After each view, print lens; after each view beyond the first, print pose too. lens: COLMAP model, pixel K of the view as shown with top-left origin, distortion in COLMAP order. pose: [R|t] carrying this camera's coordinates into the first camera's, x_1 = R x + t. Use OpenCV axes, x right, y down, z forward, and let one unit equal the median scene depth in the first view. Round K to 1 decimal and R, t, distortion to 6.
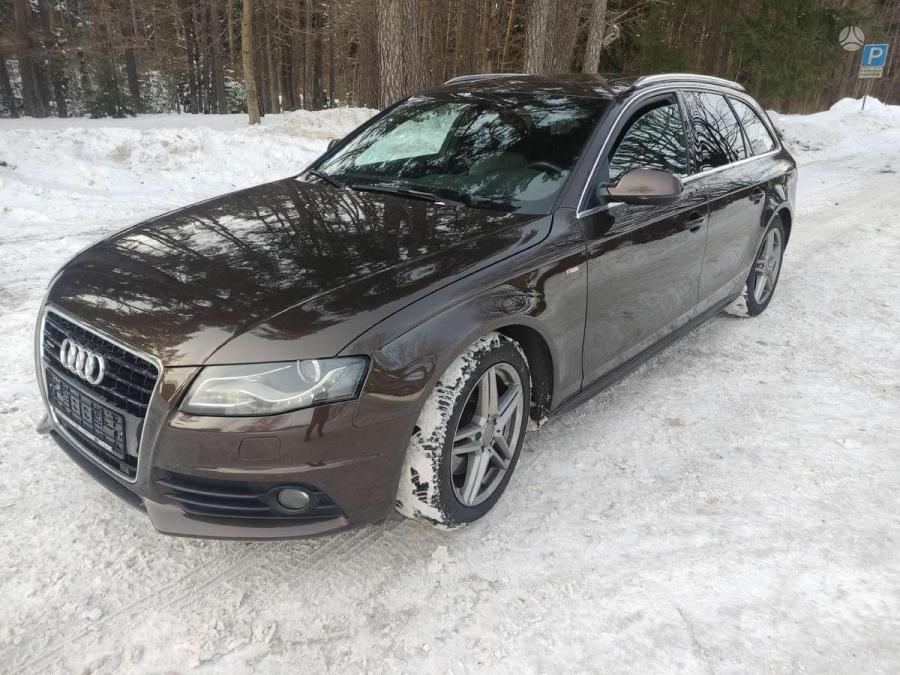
lens RADIAL K [[677.2, 0, 450.0], [0, 677.2, 337.5], [0, 0, 1]] dist [0.055936, -0.101999]
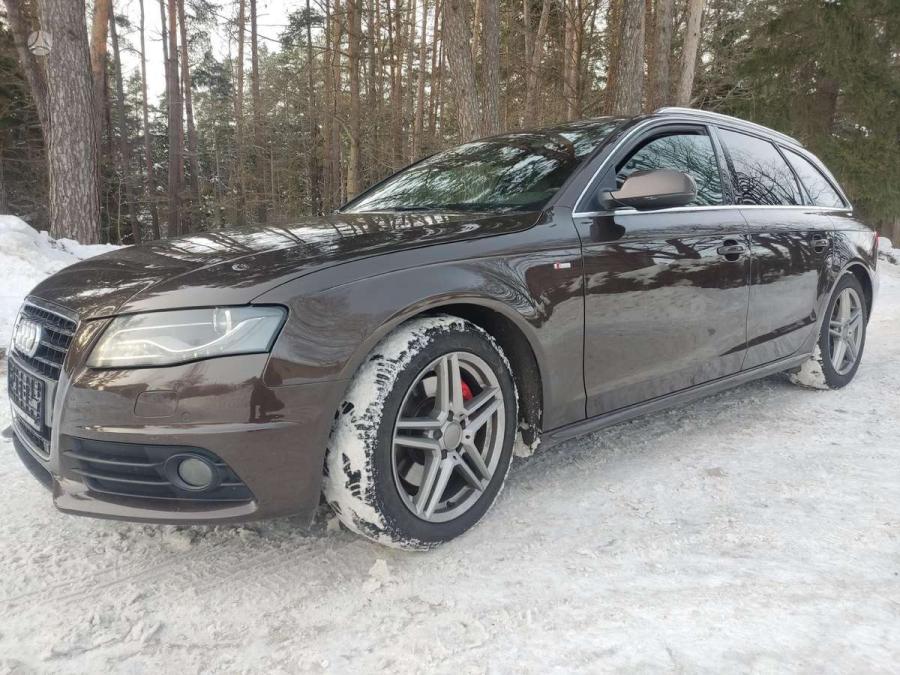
lens RADIAL K [[677.2, 0, 450.0], [0, 677.2, 337.5], [0, 0, 1]] dist [0.055936, -0.101999]
pose [[0.987642, 0.002333, -0.156710, 0.199145], [-0.035882, 0.976697, -0.211602, 0.214159], [0.152564, 0.214610, 0.964711, 0.155678]]
